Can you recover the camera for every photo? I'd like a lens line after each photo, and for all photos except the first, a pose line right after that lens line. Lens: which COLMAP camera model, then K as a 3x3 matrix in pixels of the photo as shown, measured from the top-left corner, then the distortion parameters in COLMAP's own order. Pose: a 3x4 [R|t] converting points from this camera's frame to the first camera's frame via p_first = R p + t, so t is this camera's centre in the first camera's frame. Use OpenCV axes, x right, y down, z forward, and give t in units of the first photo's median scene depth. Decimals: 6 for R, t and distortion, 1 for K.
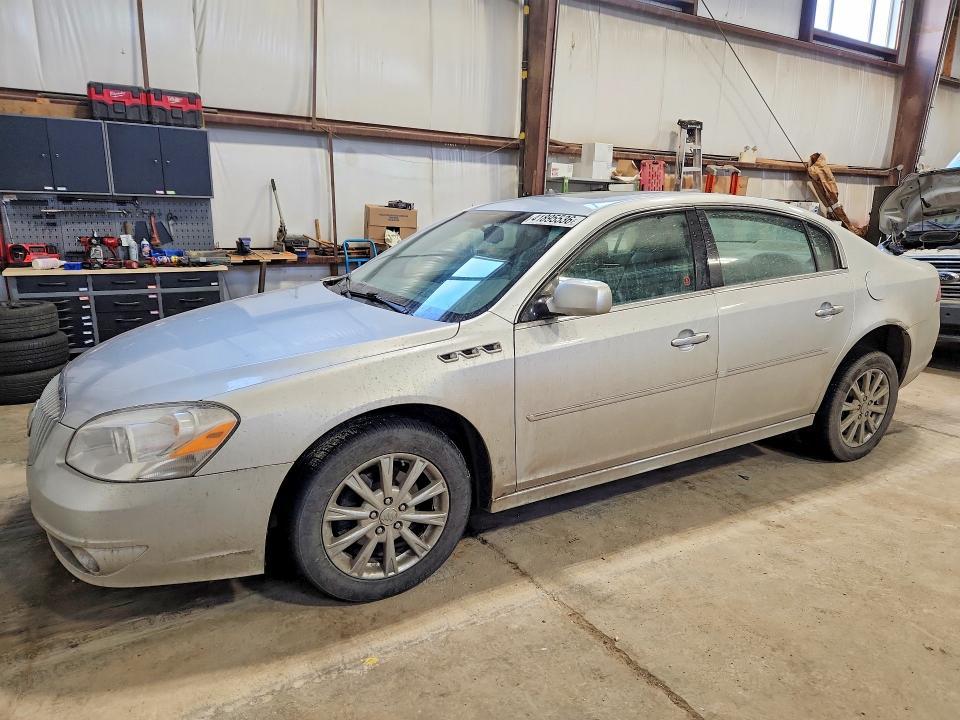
lens RADIAL K [[706.7, 0, 480.0], [0, 706.7, 360.0], [0, 0, 1]] dist [0.000750, 0.001038]
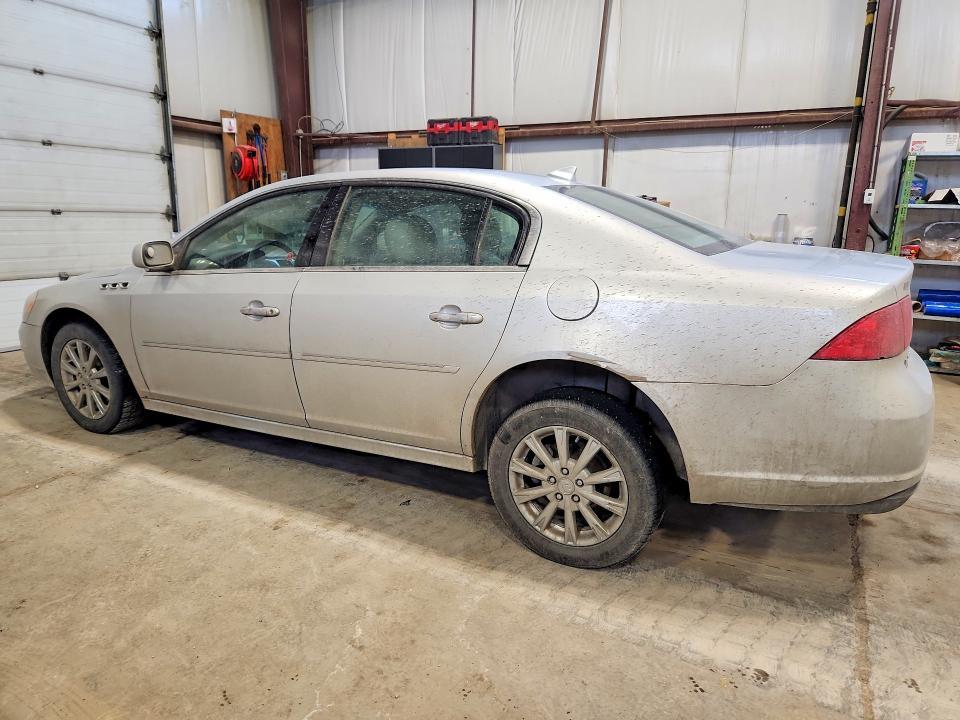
lens RADIAL K [[644.2, 0, 490.9], [0, 644.2, 382.0], [0, 0, 1]] dist [0.044944, -0.039144]
pose [[0.488539, 0.220042, -0.844341, 0.764164], [-0.168026, 0.973292, 0.156427, -0.094961], [0.856211, 0.065451, 0.512464, 0.453121]]
